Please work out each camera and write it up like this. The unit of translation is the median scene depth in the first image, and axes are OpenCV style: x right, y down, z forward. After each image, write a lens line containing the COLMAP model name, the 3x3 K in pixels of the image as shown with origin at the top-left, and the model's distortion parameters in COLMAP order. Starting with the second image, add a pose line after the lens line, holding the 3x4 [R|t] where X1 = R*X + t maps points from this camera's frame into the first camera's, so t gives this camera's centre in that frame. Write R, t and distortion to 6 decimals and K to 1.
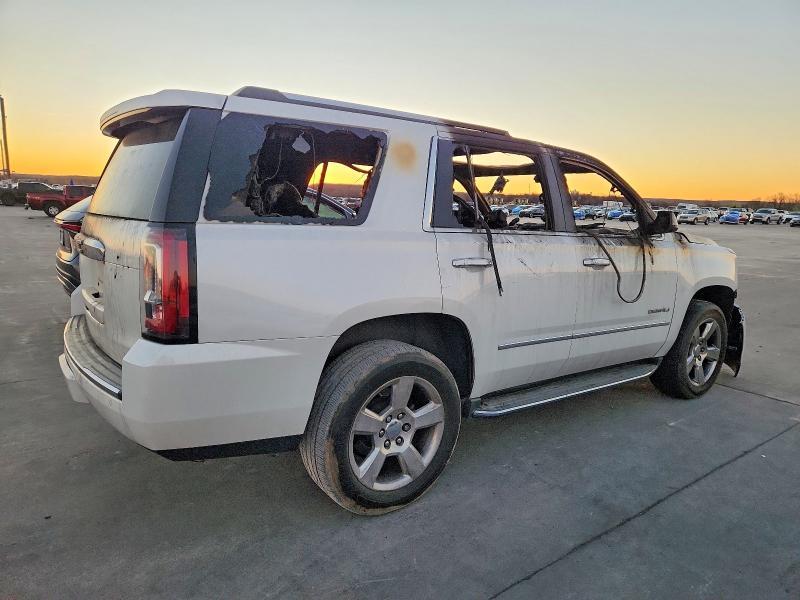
lens RADIAL K [[605.0, 0, 399.5], [0, 605.0, 299.0], [0, 0, 1]] dist [0.003205, 0.000717]
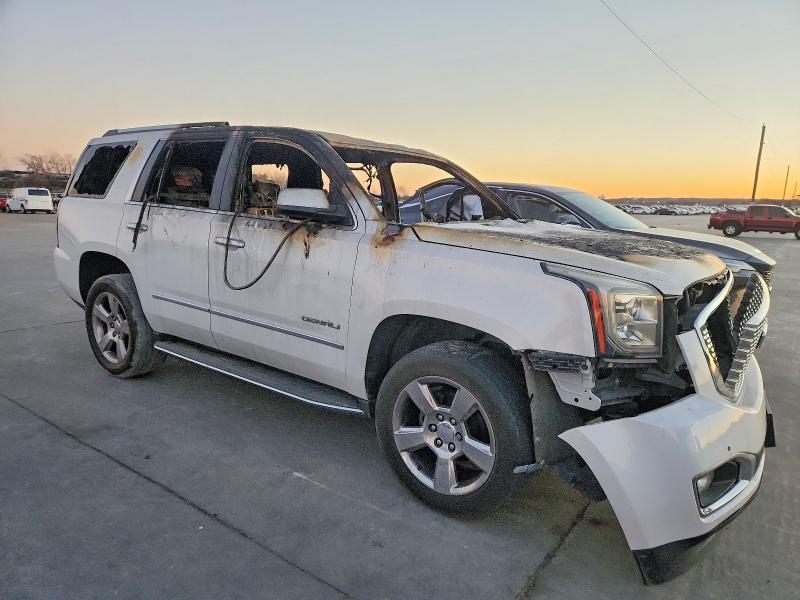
lens RADIAL K [[605.0, 0, 399.6], [0, 605.0, 301.2], [0, 0, 1]] dist [0.003205, 0.000717]
pose [[0.219277, 0.131274, -0.966791, 1.492118], [-0.180027, 0.979336, 0.092146, -0.118079], [0.958910, 0.153843, 0.238379, 1.164580]]
